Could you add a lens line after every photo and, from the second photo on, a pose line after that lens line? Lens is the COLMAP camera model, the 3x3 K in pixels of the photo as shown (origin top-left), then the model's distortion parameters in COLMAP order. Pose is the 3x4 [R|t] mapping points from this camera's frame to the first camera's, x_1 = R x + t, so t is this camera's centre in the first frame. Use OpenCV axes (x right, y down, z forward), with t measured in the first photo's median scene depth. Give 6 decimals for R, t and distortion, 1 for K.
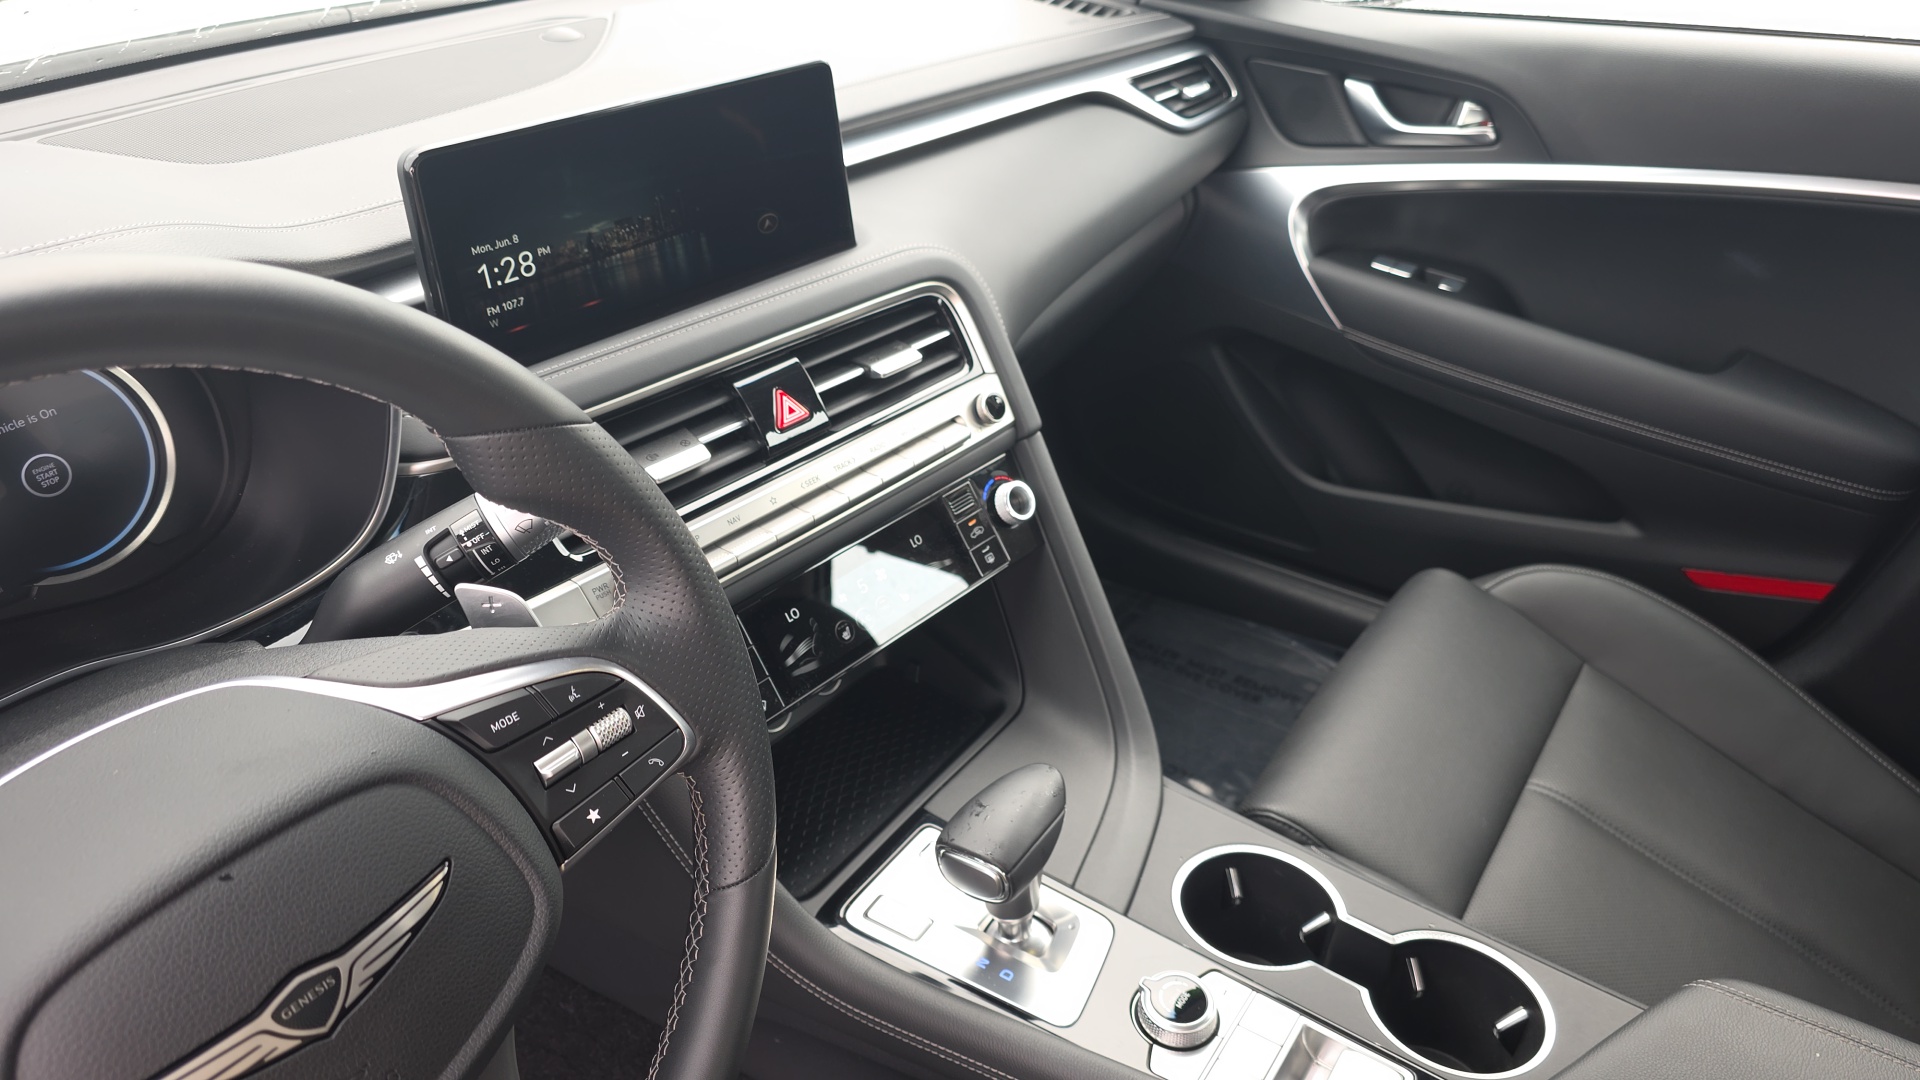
lens RADIAL K [[1312.8, 0, 968.1], [0, 1312.8, 545.6], [0, 0, 1]] dist [0.054352, -0.058934]
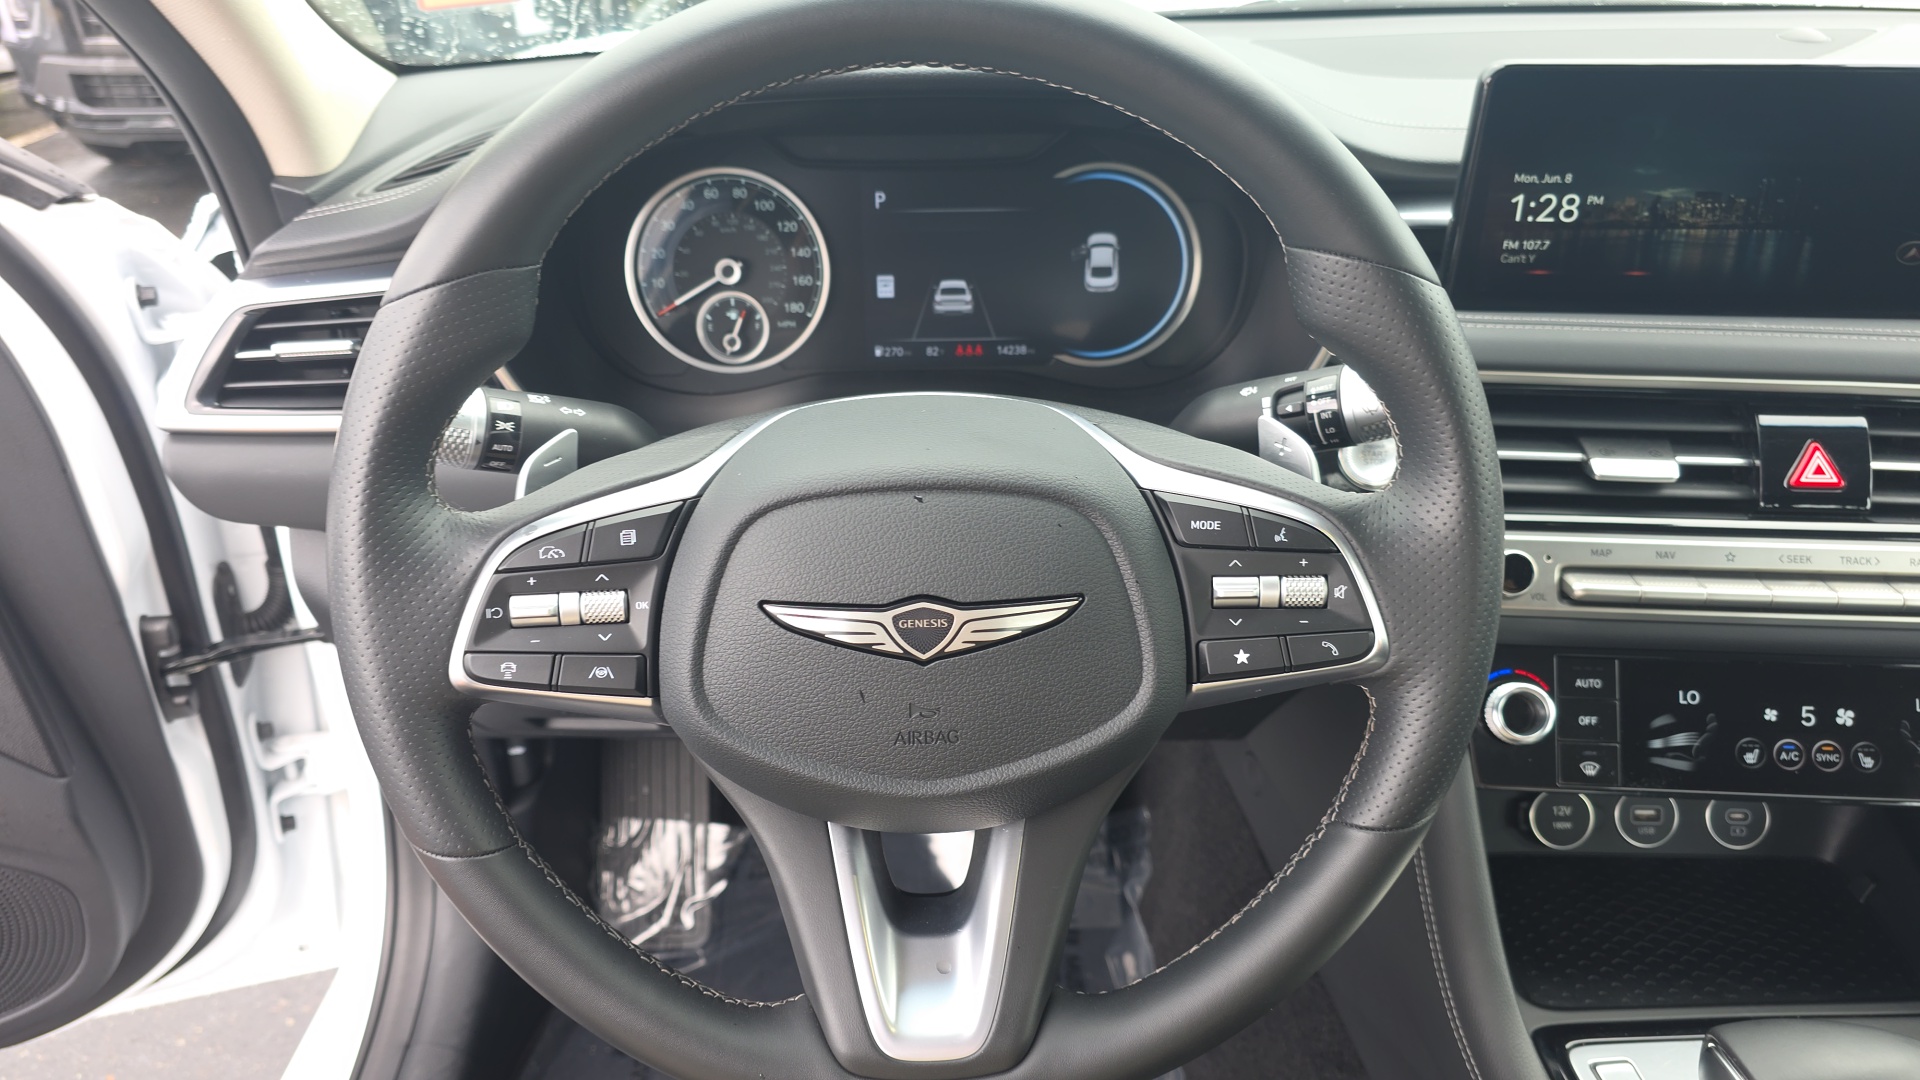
lens RADIAL K [[1312.8, 0, 960.5], [0, 1312.8, 558.6], [0, 0, 1]] dist [0.054352, -0.058934]
pose [[0.591339, 0.383862, -0.709203, 0.158133], [-0.424366, 0.895950, 0.131101, 0.062760], [0.685735, 0.223437, 0.692708, 0.108201]]
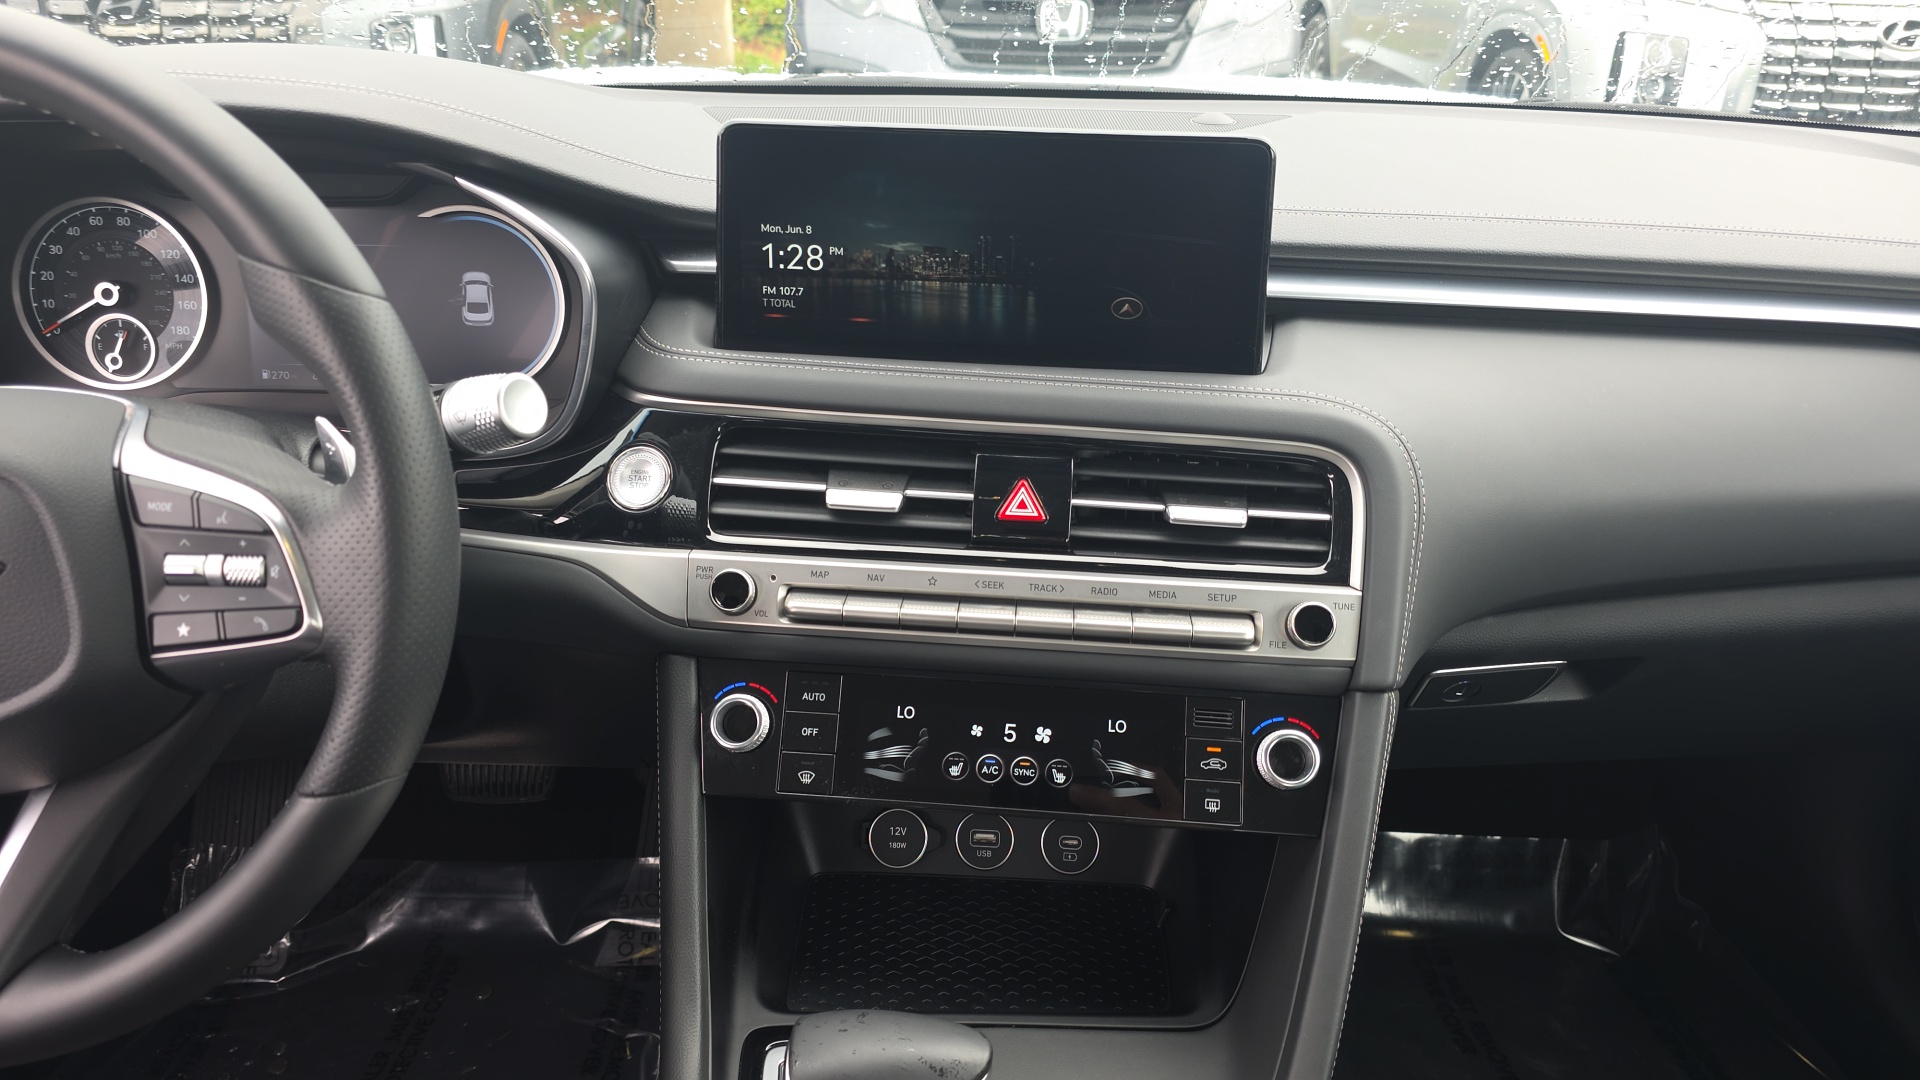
lens RADIAL K [[1312.8, 0, 961.6], [0, 1312.8, 556.1], [0, 0, 1]] dist [0.054352, -0.058934]
pose [[0.583149, 0.354804, -0.730788, 0.512771], [-0.452415, 0.889008, 0.070606, -0.123778], [0.674728, 0.289445, 0.678943, 0.429184]]
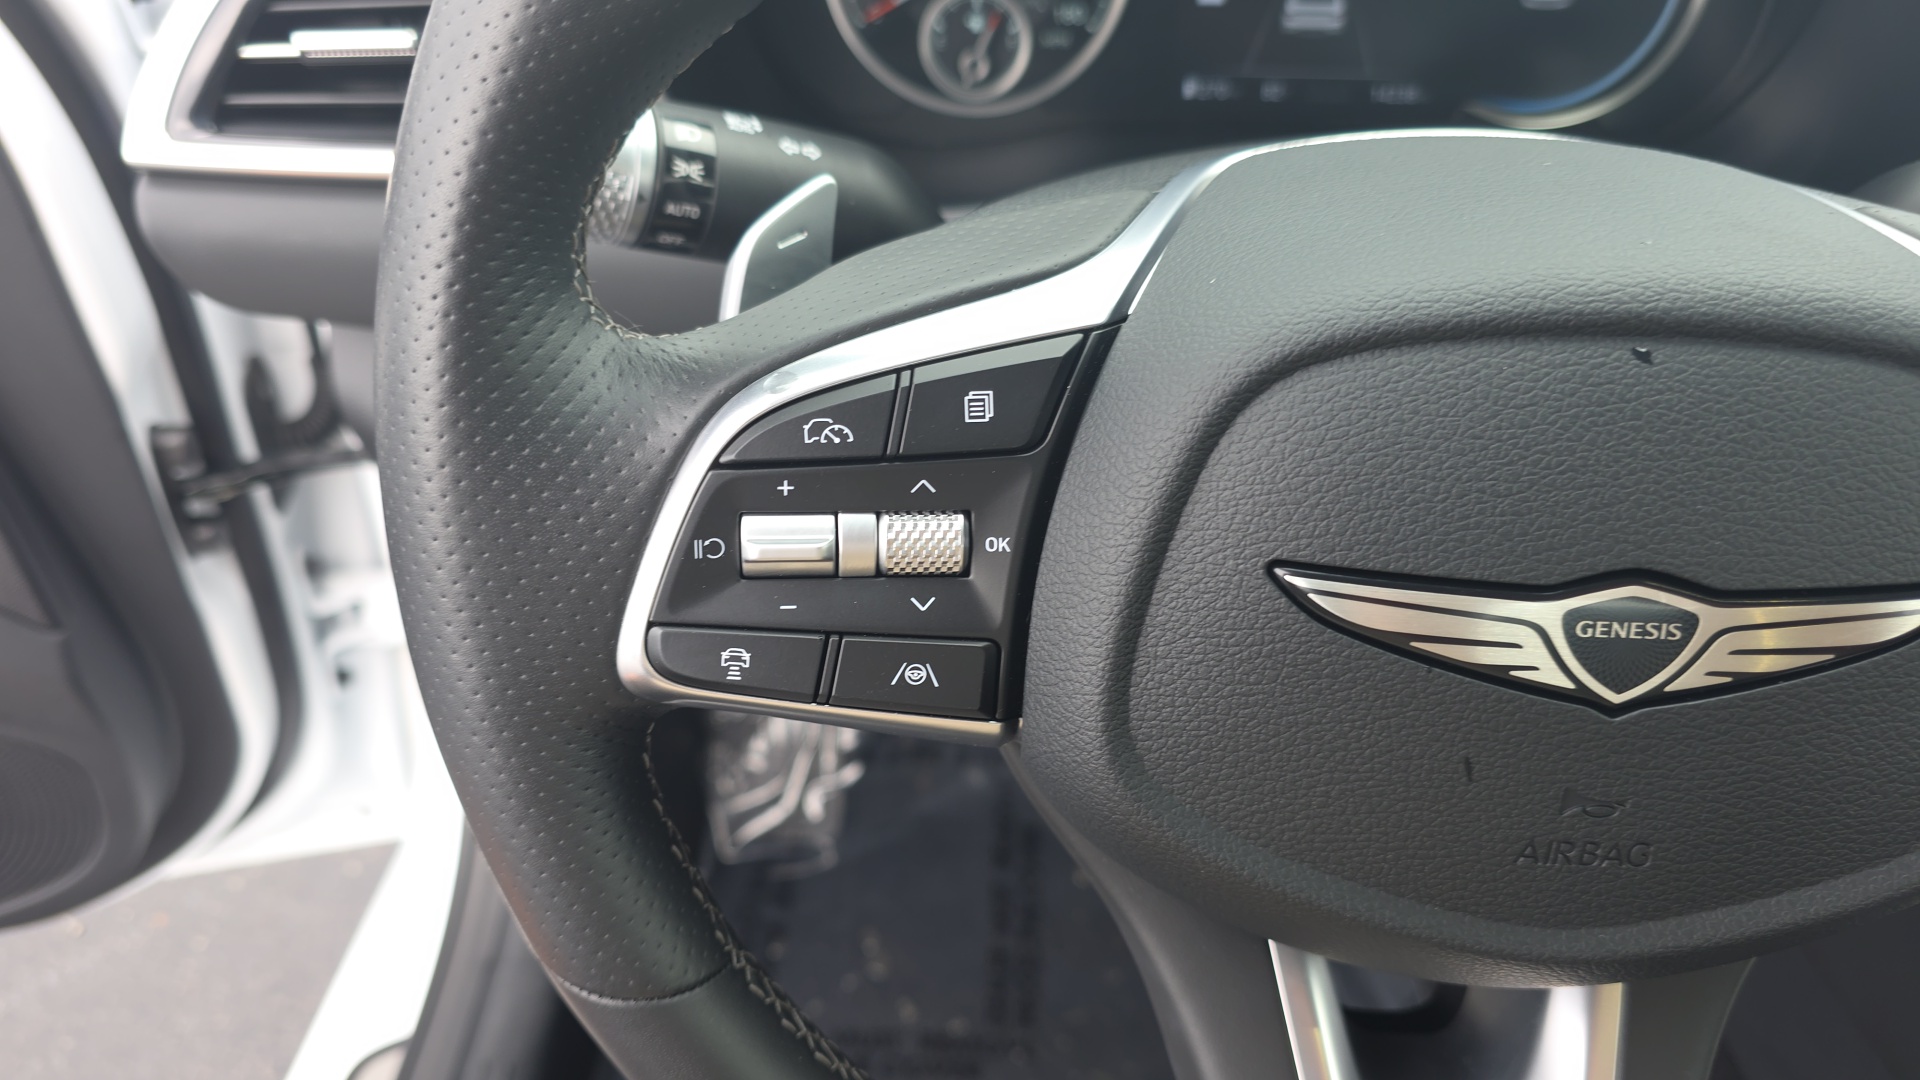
lens RADIAL K [[1312.8, 0, 964.7], [0, 1312.8, 564.5], [0, 0, 1]] dist [0.054352, -0.058934]
pose [[0.541821, 0.517940, -0.661943, -0.151427], [-0.460217, 0.841831, 0.281993, 0.145949], [0.703299, 0.151848, 0.694487, 0.218808]]
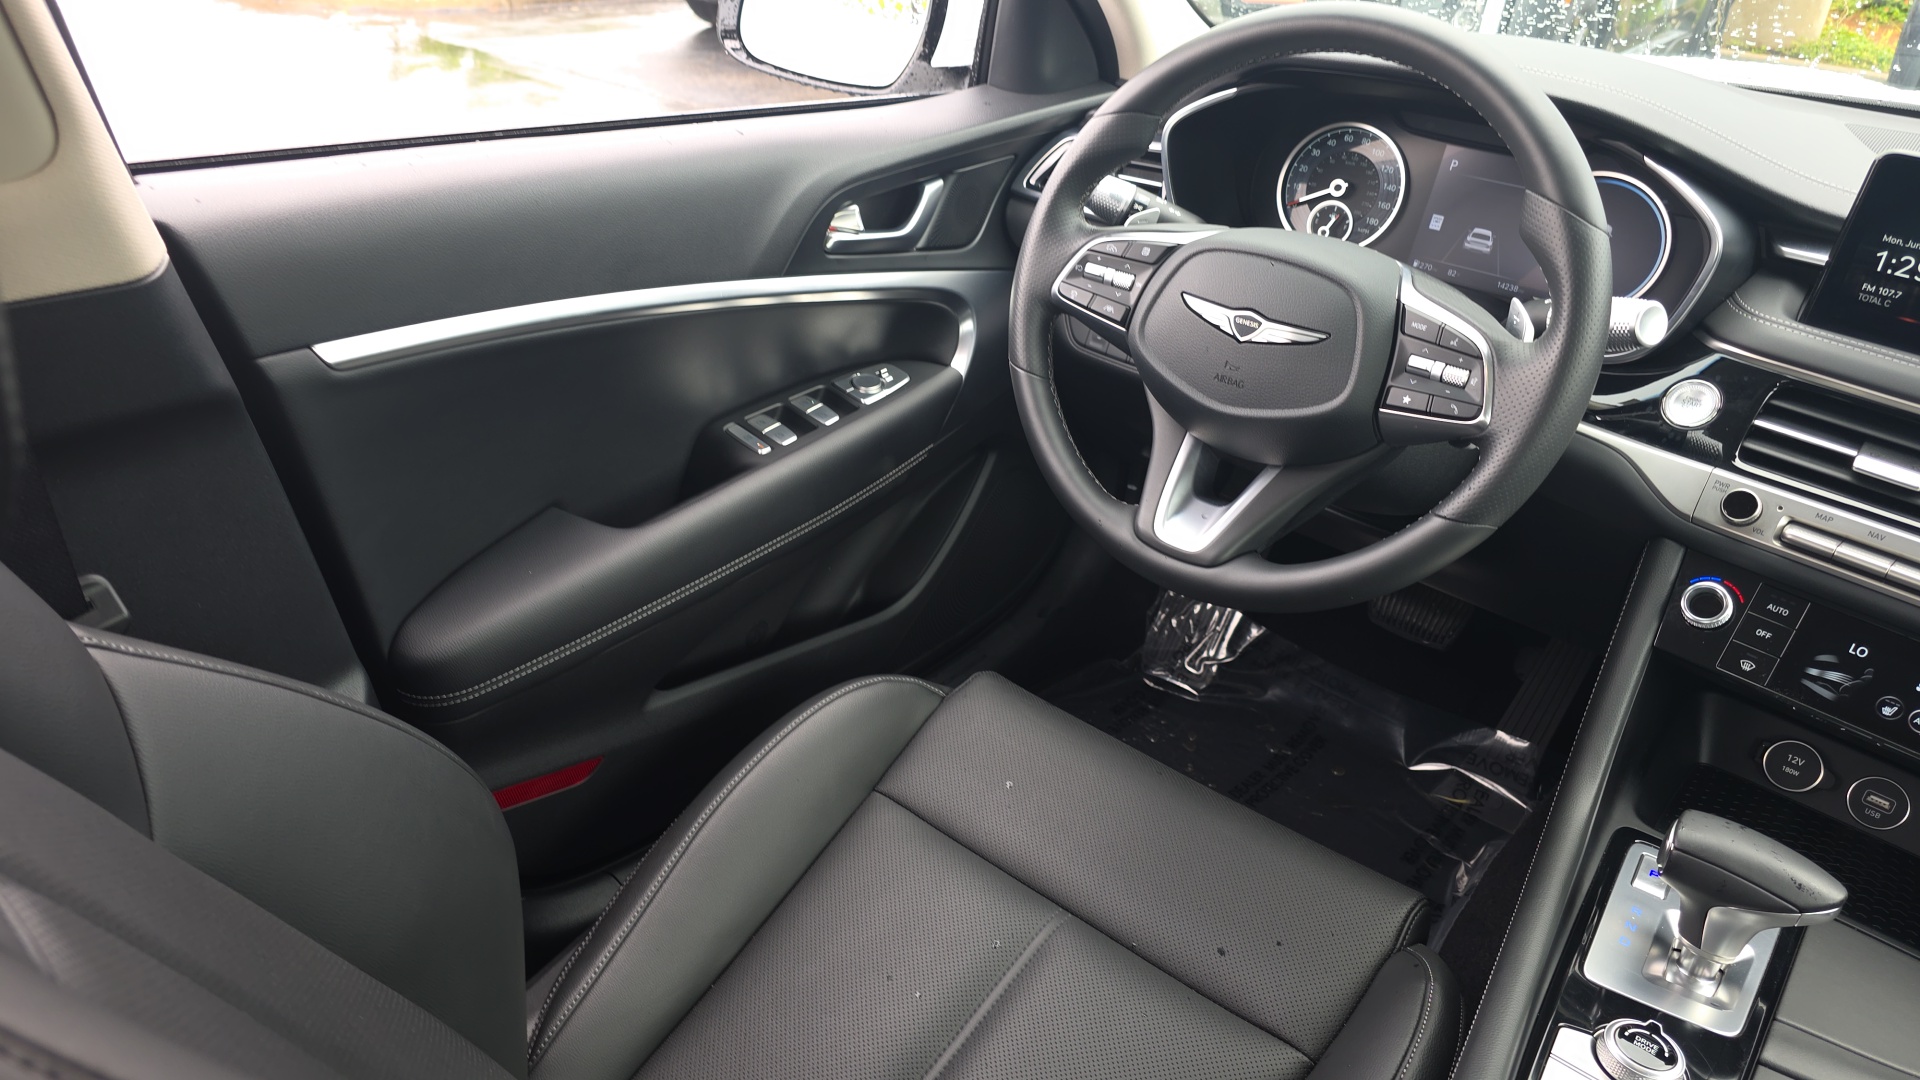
lens RADIAL K [[1312.8, 0, 916.4], [0, 1312.8, 513.5], [0, 0, 1]] dist [0.054352, -0.058934]
pose [[-0.105961, 0.457666, -0.882787, 0.874235], [-0.585189, 0.689070, 0.427477, -0.037540], [0.803944, 0.561894, 0.194807, 0.139745]]
